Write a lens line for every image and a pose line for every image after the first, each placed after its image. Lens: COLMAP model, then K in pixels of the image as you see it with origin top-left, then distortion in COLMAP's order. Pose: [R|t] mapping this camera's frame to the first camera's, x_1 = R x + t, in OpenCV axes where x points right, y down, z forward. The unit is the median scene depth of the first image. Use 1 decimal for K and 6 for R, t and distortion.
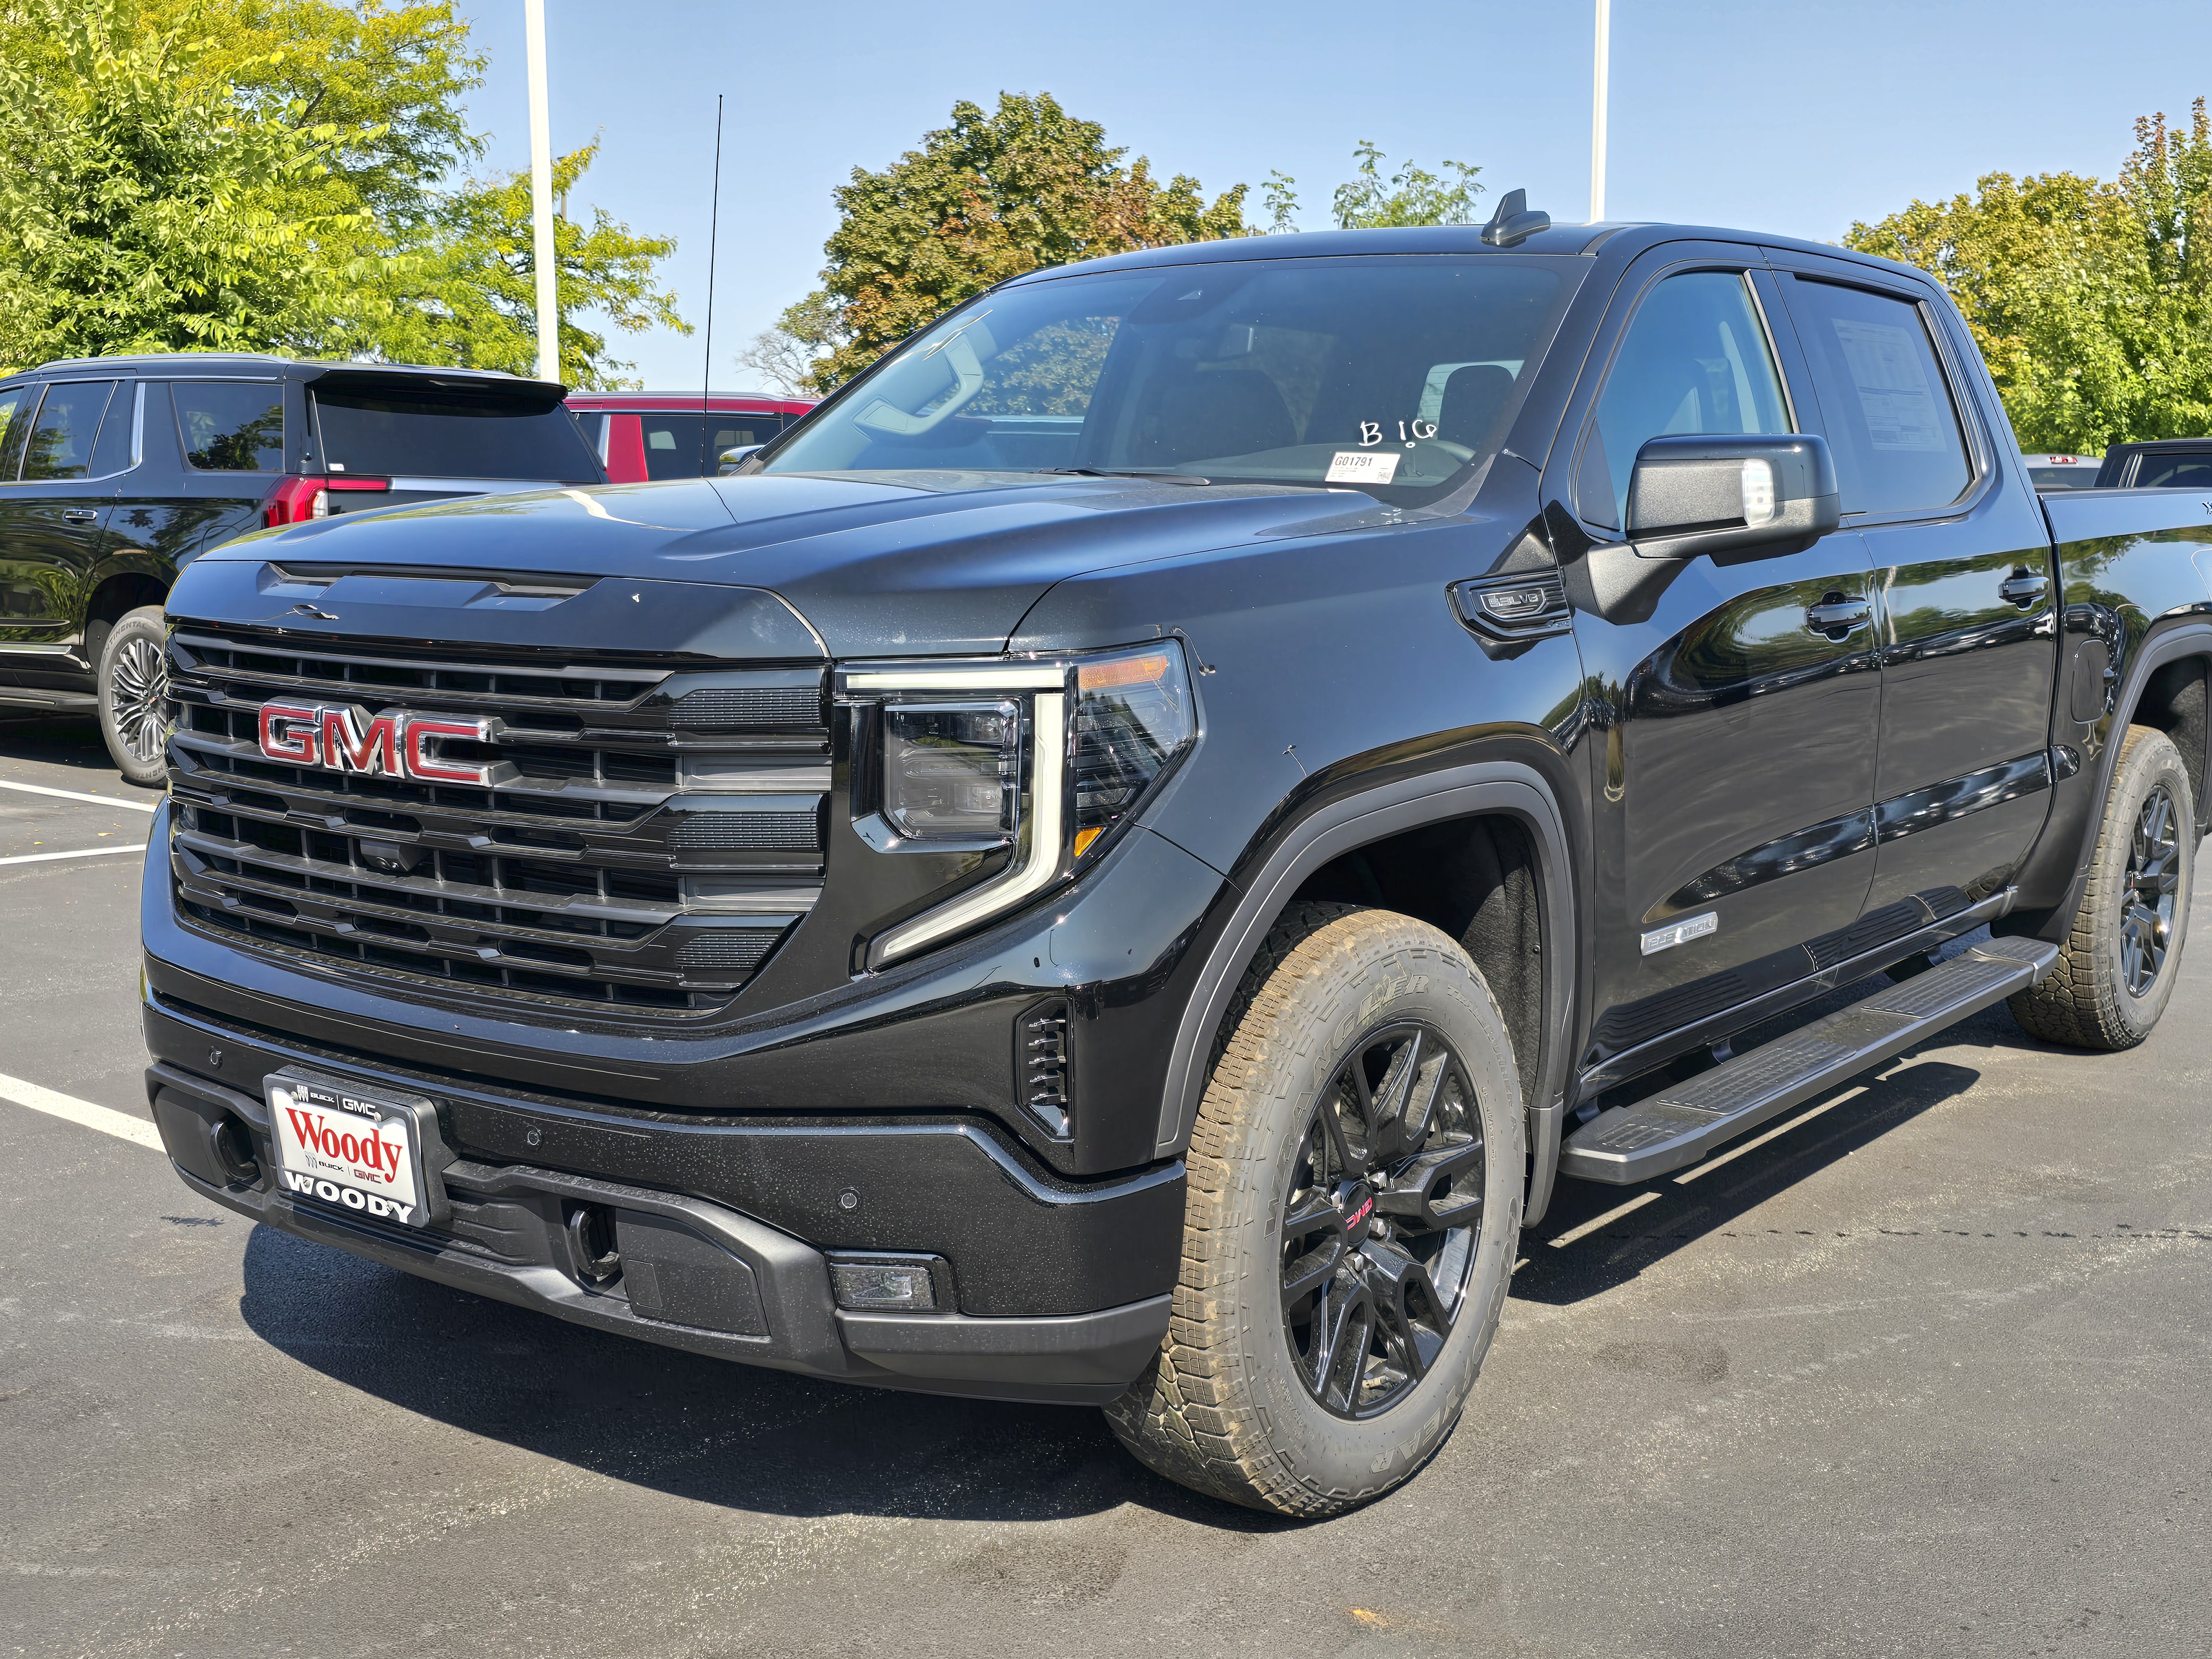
lens RADIAL K [[2395.8, 0, 1106.0], [0, 2395.8, 829.5], [0, 0, 1]] dist [0.150384, -0.296730]
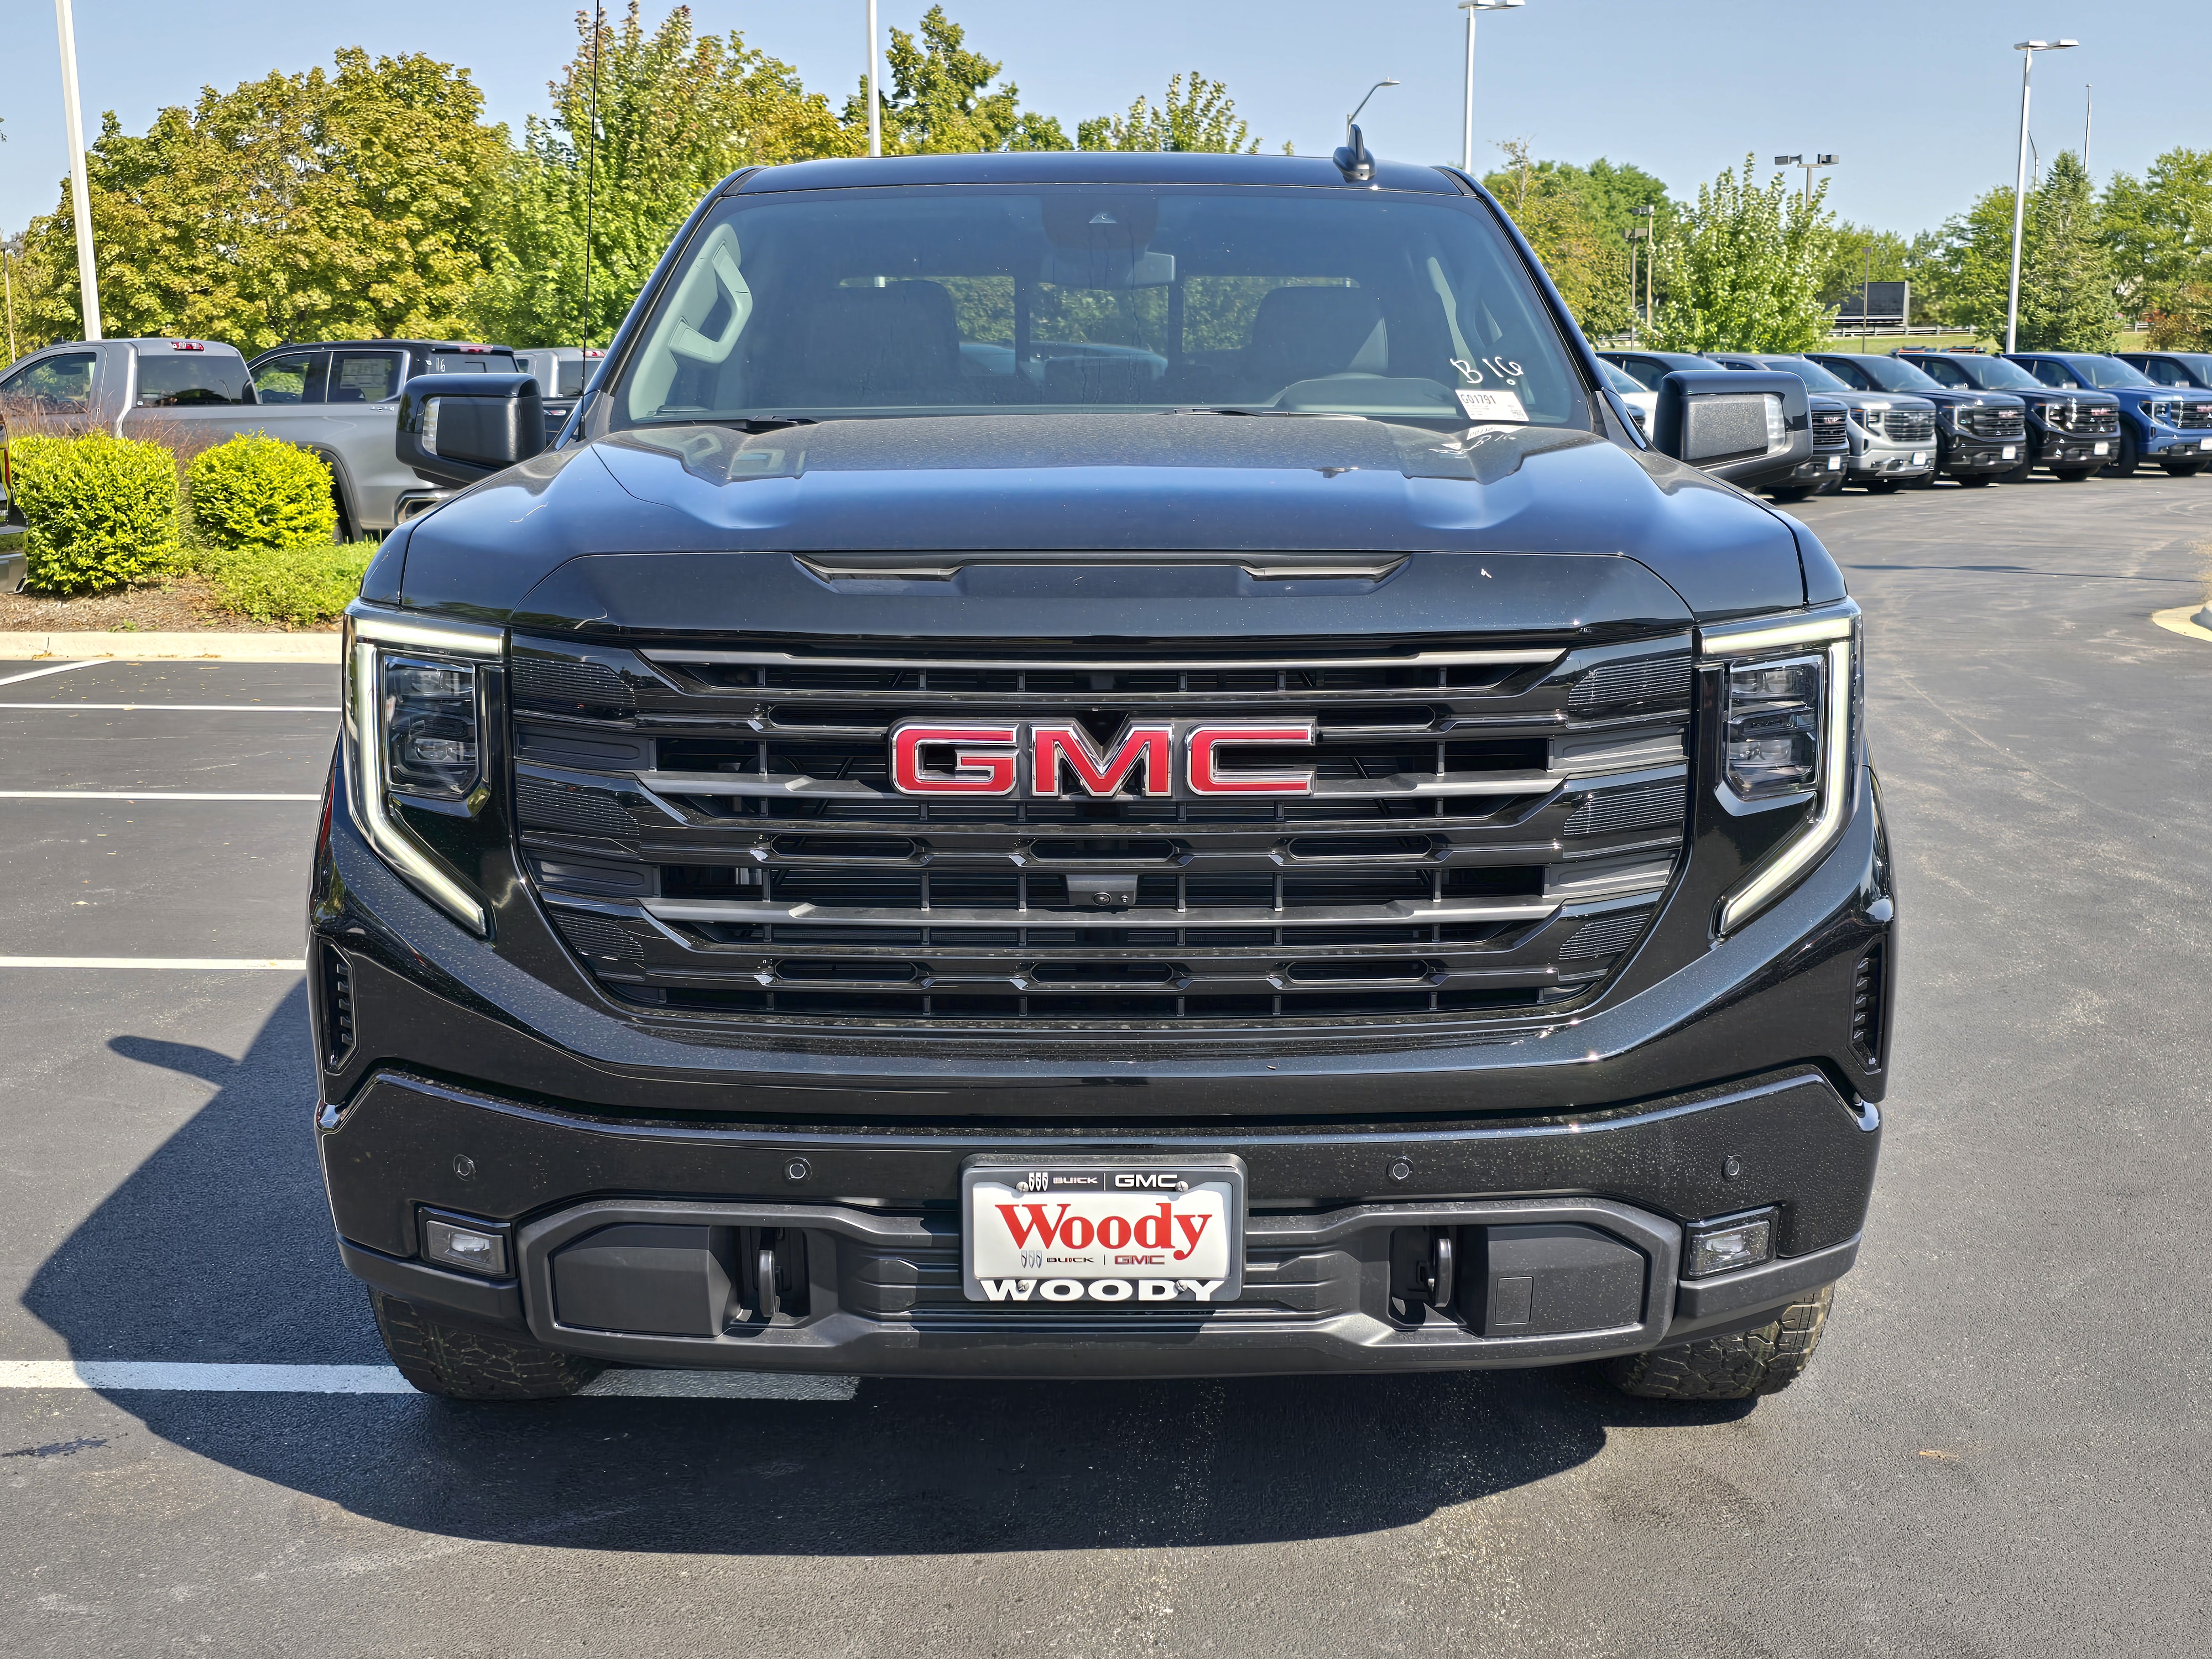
lens RADIAL K [[2494.1, 0, 1109.0], [0, 2494.1, 834.5], [0, 0, 1]] dist [0.187520, -0.473975]
pose [[0.786449, -0.114258, 0.606995, -0.805918], [0.089019, 0.993448, 0.071666, -0.069851], [-0.611206, -0.002328, 0.791468, 0.288946]]
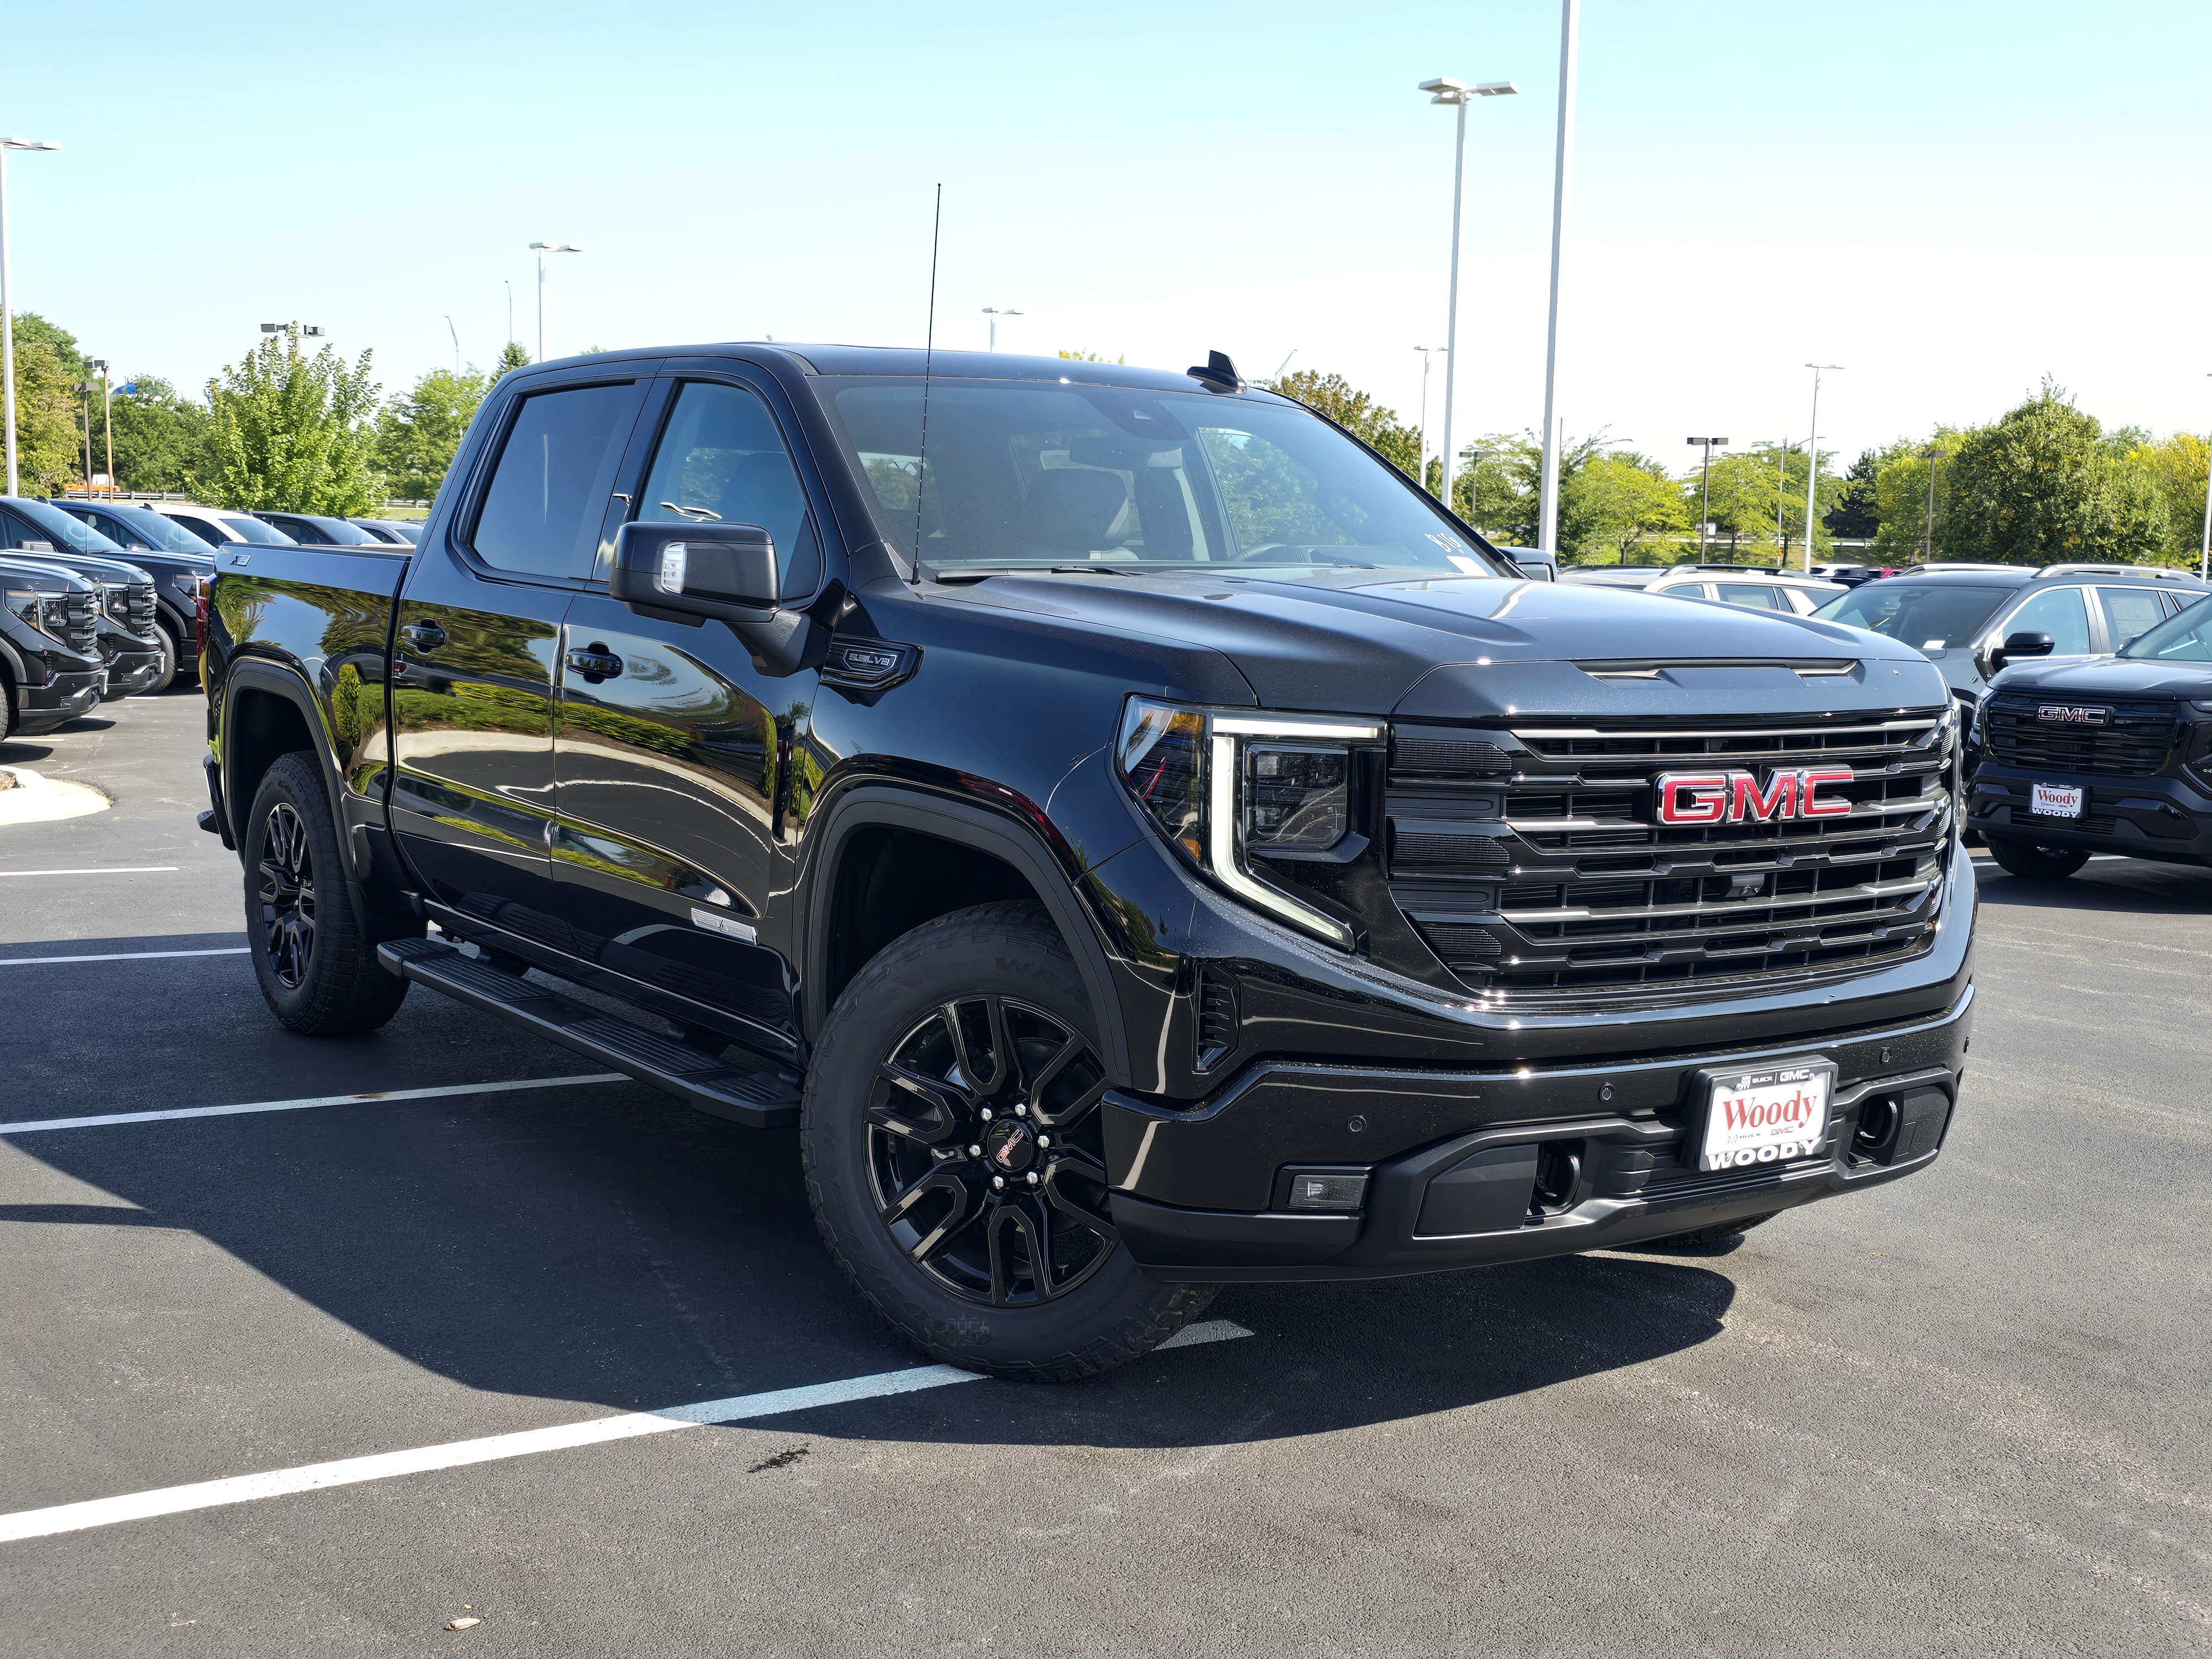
lens RADIAL K [[2423.0, 0, 1110.5], [0, 2423.0, 864.8], [0, 0, 1]] dist [0.146511, -0.395689]
pose [[0.310887, -0.112436, 0.943773, -1.564307], [0.108072, 0.990720, 0.082429, -0.137507], [-0.944283, 0.076369, 0.320153, 0.875875]]
